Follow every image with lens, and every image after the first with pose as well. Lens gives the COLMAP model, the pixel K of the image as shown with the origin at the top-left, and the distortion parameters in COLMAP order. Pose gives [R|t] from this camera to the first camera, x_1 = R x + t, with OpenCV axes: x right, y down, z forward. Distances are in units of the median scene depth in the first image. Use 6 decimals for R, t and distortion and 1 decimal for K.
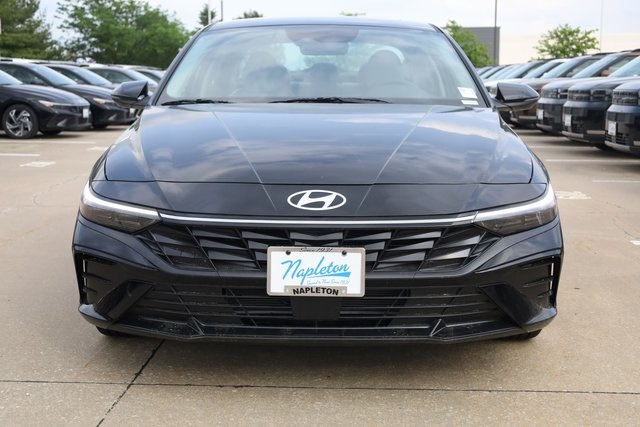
lens RADIAL K [[969.9, 0, 320.0], [0, 969.9, 213.5], [0, 0, 1]] dist [0.000798, 0.015048]
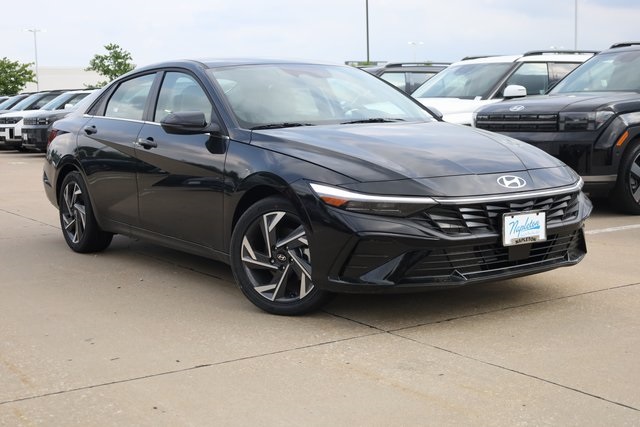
lens RADIAL K [[969.9, 0, 320.0], [0, 969.9, 213.5], [0, 0, 1]] dist [0.000798, 0.015048]
pose [[0.778705, -0.086760, 0.621363, -1.191967], [0.106697, 0.994278, 0.005115, -0.004427], [-0.618251, 0.062315, 0.783506, -0.004517]]
